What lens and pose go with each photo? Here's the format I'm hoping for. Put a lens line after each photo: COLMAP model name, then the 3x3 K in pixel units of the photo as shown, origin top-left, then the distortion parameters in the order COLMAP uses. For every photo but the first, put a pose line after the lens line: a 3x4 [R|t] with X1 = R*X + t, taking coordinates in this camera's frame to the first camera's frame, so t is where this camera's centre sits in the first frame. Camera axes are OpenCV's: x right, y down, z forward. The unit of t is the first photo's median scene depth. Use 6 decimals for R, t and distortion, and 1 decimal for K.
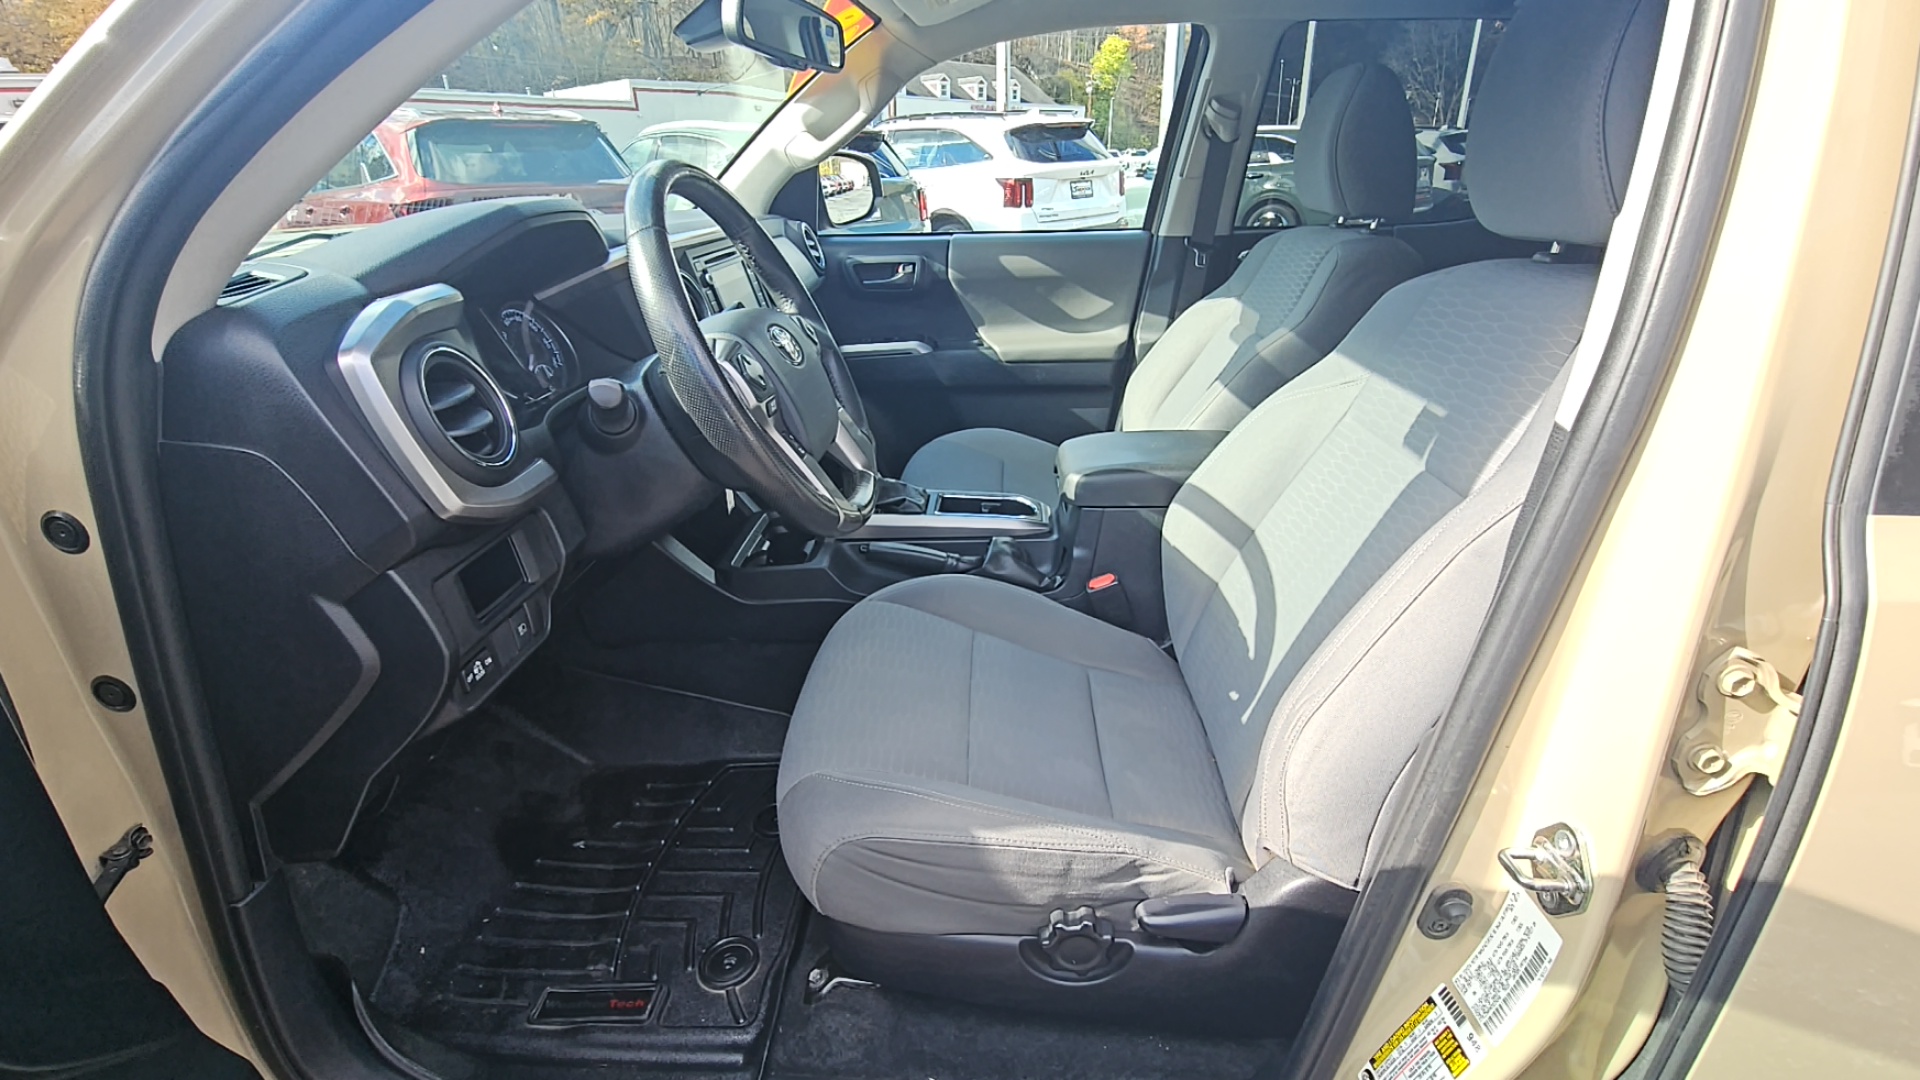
lens RADIAL K [[867.3, 0, 958.1], [0, 867.3, 536.0], [0, 0, 1]] dist [0.002356, -0.000590]
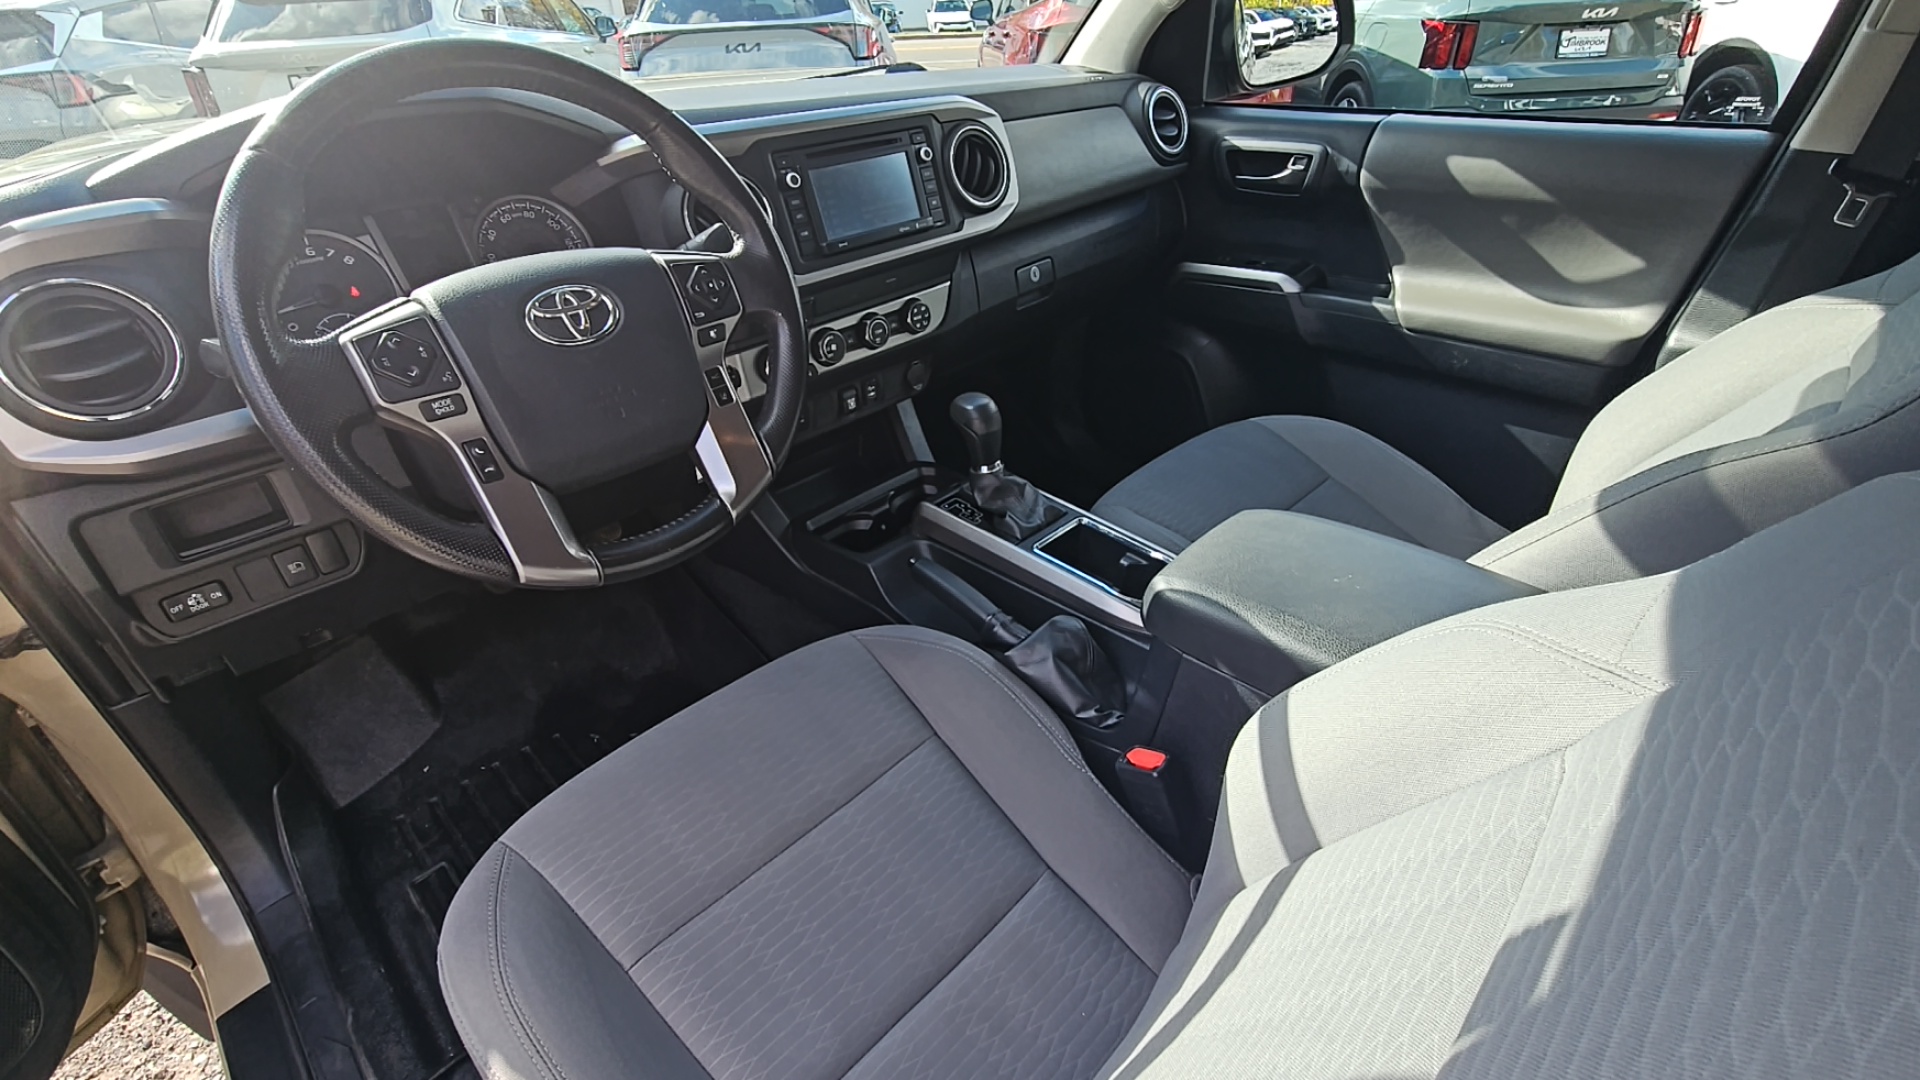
lens RADIAL K [[867.3, 0, 970.8], [0, 867.3, 538.7], [0, 0, 1]] dist [0.002356, -0.000590]
pose [[0.742591, 0.348000, -0.572237, 0.238271], [-0.244084, 0.936269, 0.252634, -0.139024], [0.623684, -0.047930, 0.780206, 0.287825]]
